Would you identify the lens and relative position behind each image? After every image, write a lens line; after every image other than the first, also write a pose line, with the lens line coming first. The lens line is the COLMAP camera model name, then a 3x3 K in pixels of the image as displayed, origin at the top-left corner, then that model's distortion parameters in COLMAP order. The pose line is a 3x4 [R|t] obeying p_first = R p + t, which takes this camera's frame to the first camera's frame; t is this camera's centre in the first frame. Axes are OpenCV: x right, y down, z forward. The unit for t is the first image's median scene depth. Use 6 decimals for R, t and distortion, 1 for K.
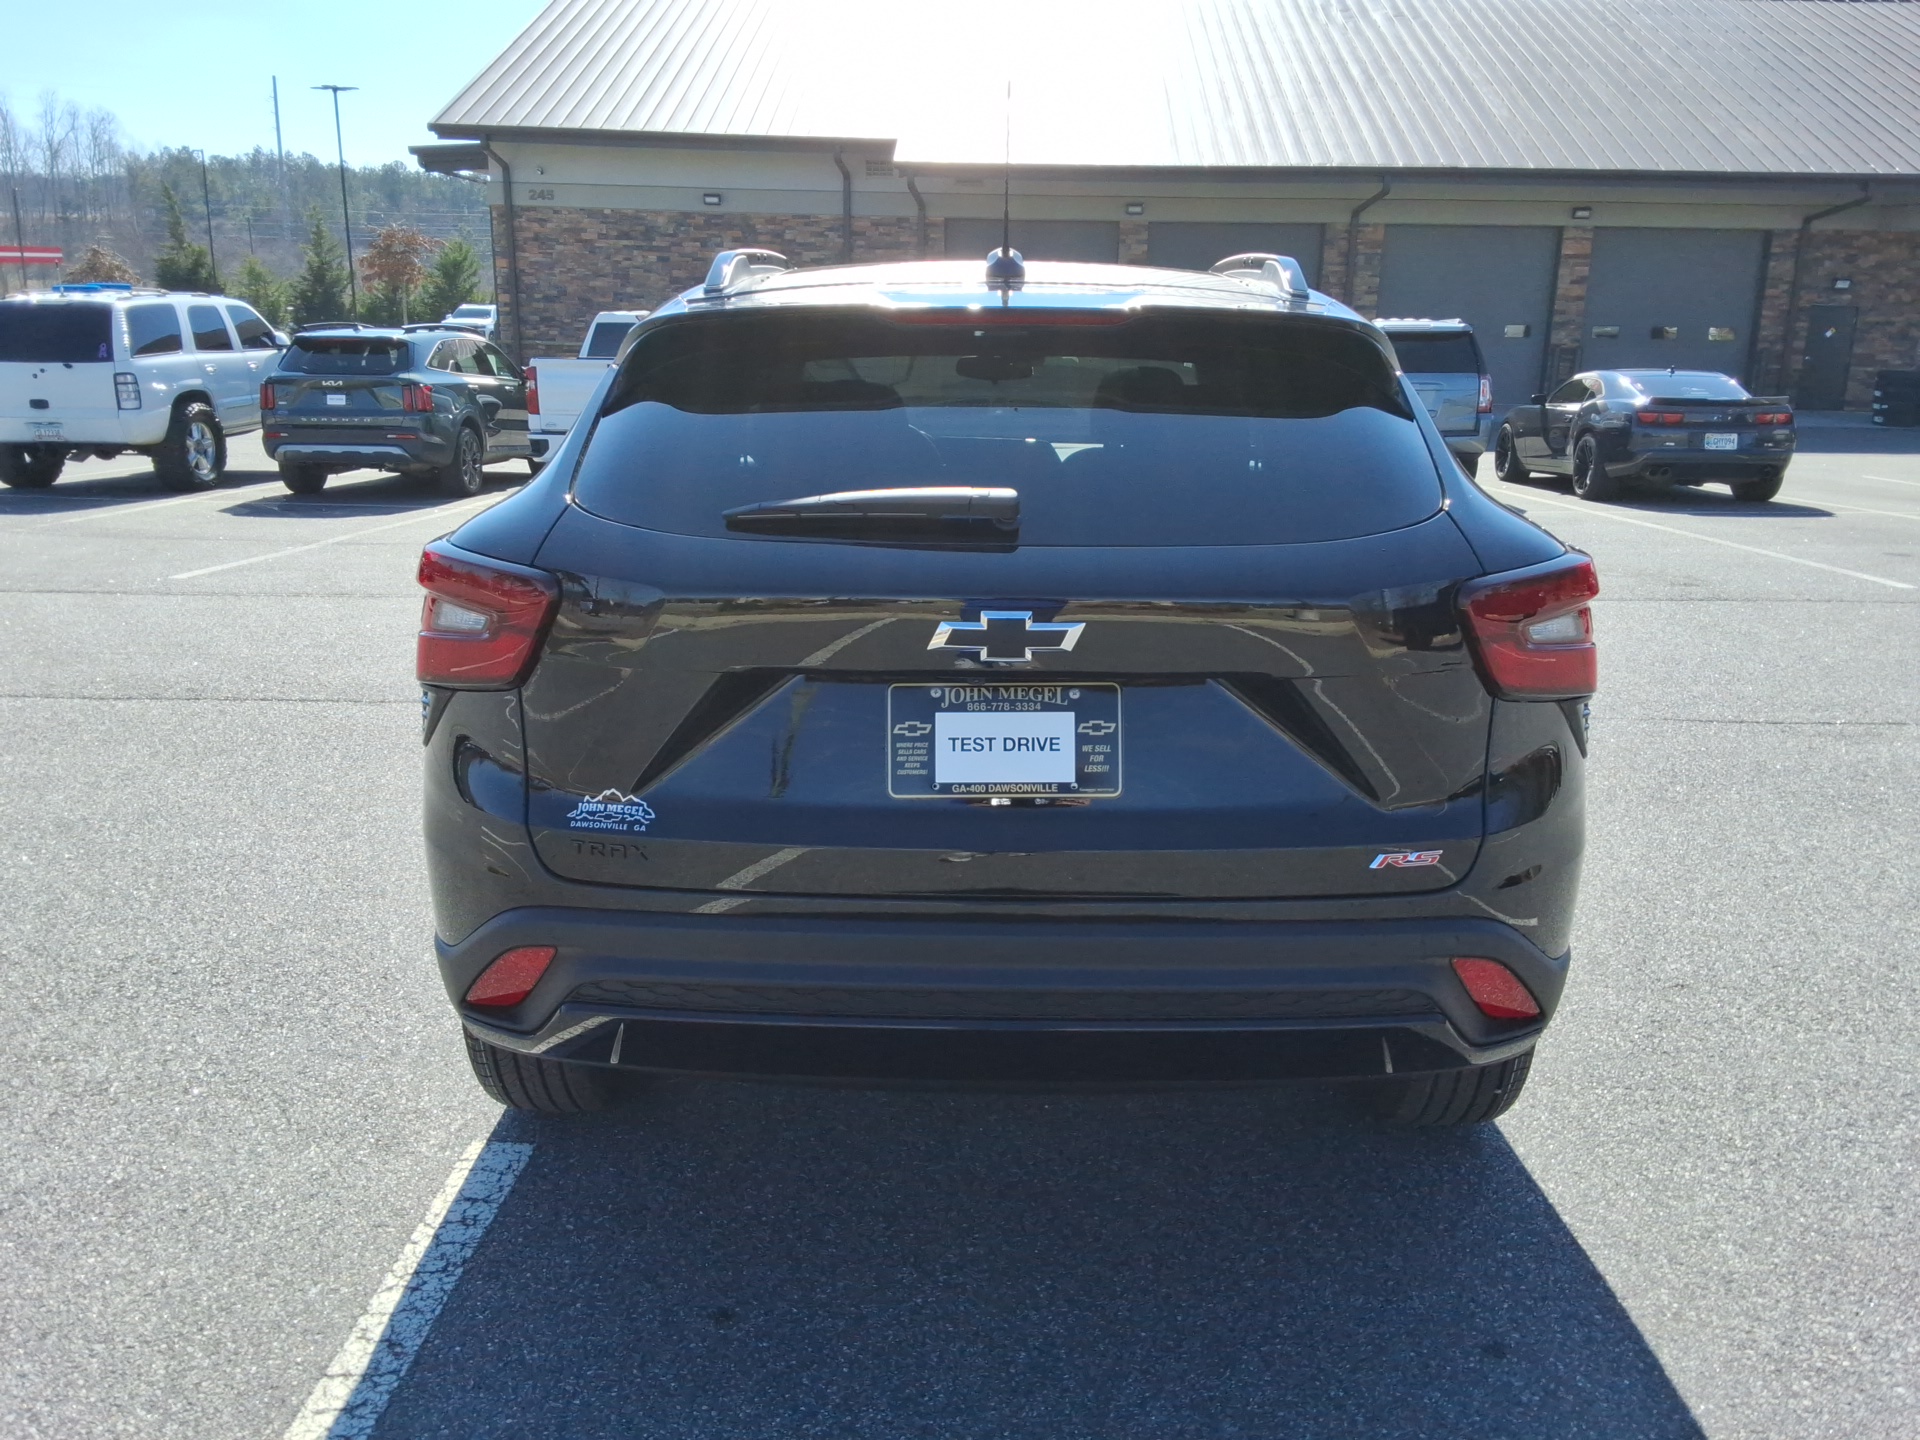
lens RADIAL K [[1562.8, 0, 972.6], [0, 1562.8, 715.3], [0, 0, 1]] dist [0.117394, -0.192330]
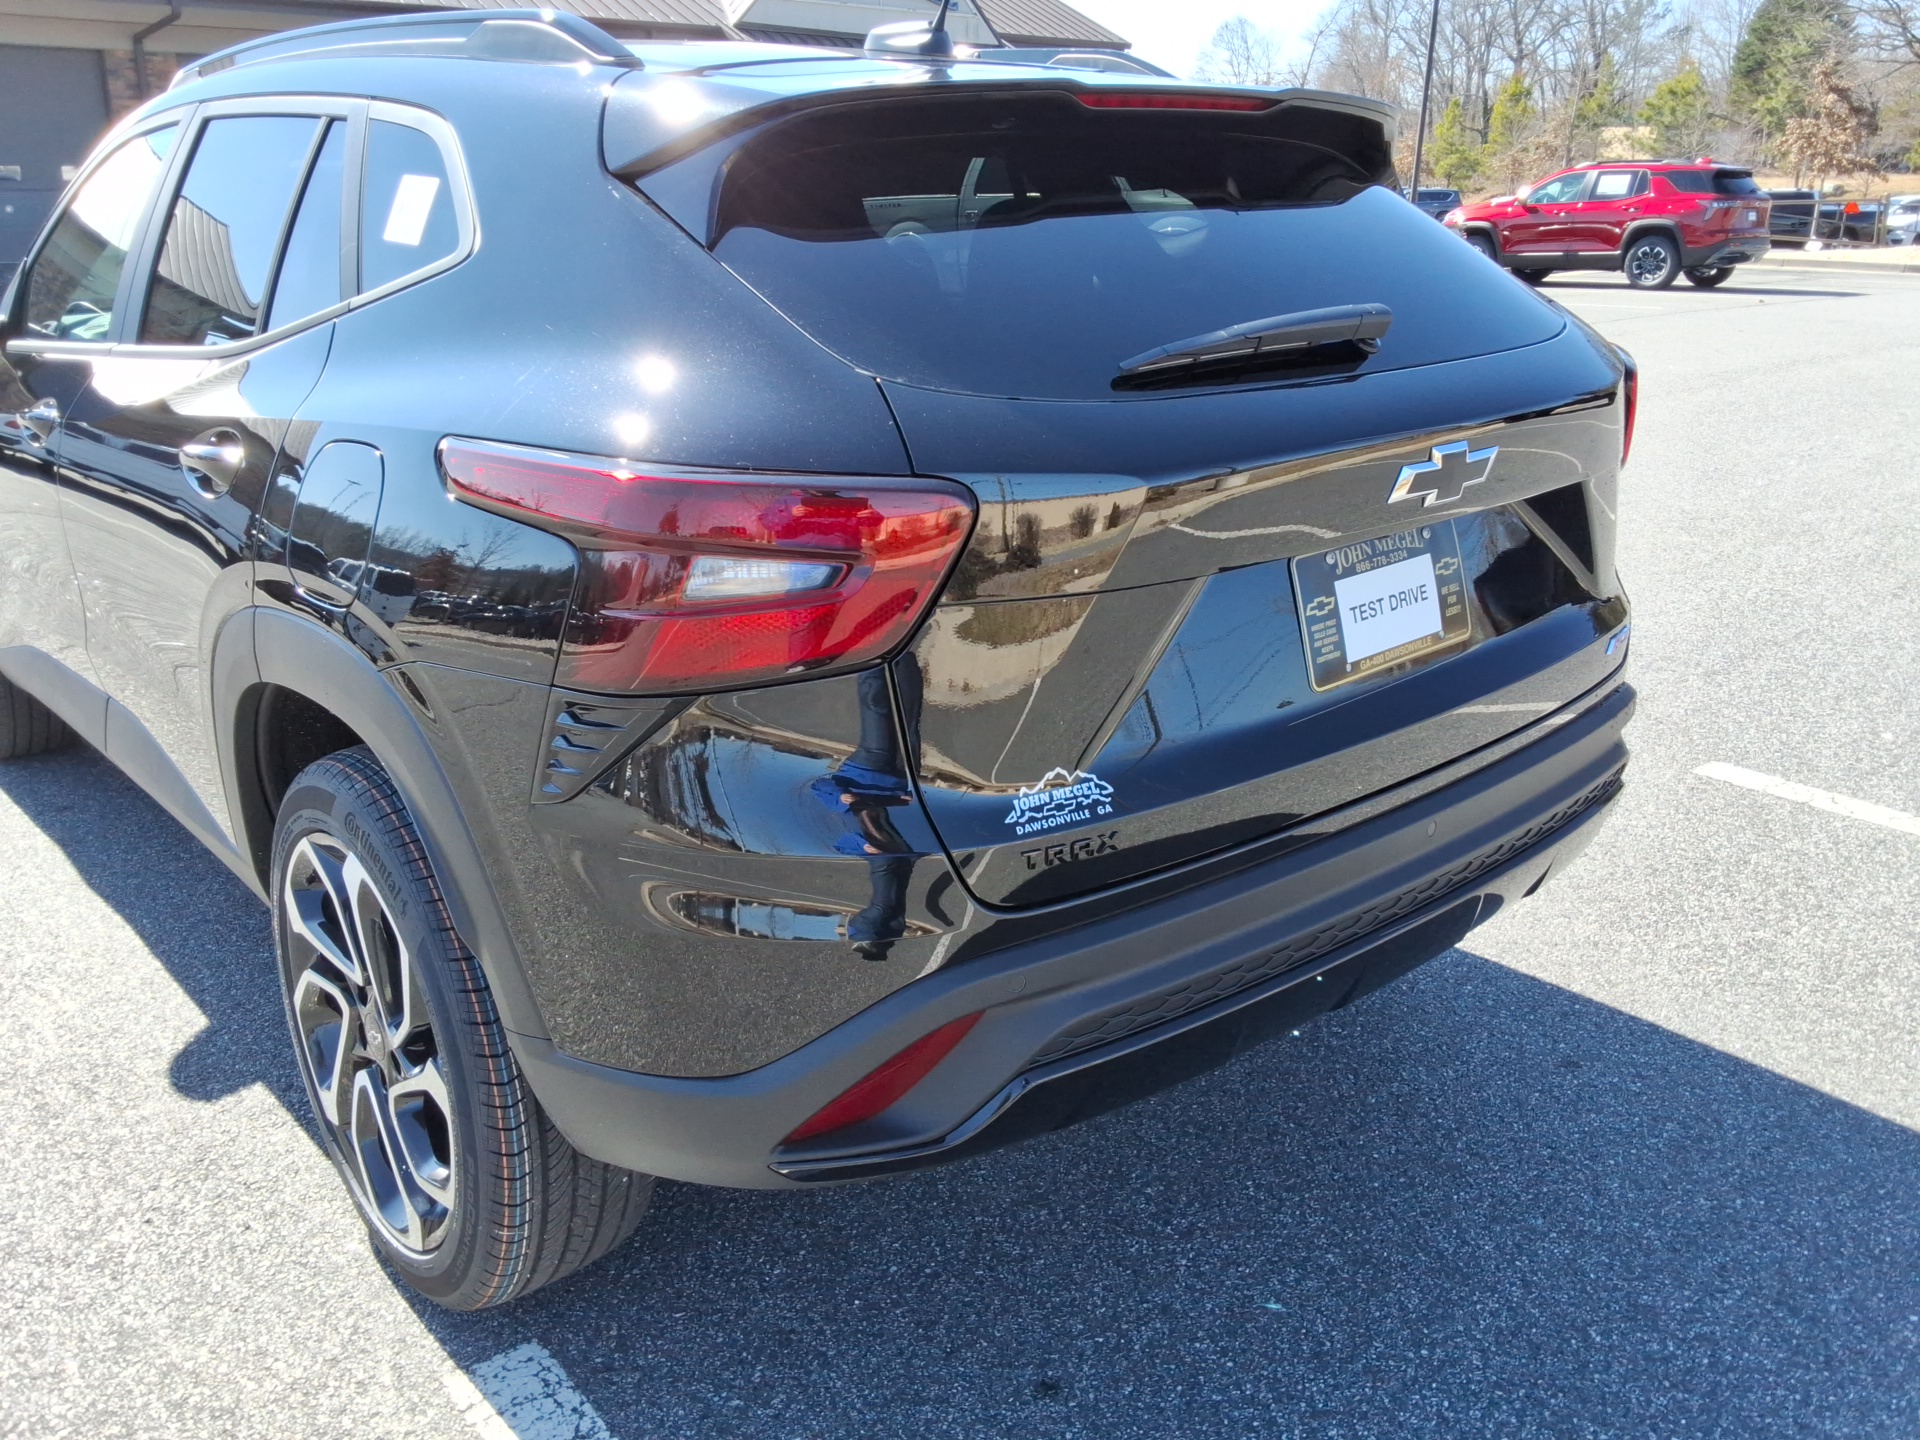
lens RADIAL K [[1543.5, 0, 966.4], [0, 1543.5, 703.0], [0, 0, 1]] dist [0.110533, -0.160960]
pose [[0.734768, -0.226691, 0.639318, -0.716619], [0.171988, 0.973966, 0.147686, -0.095506], [-0.656153, 0.001440, 0.754627, 0.500609]]
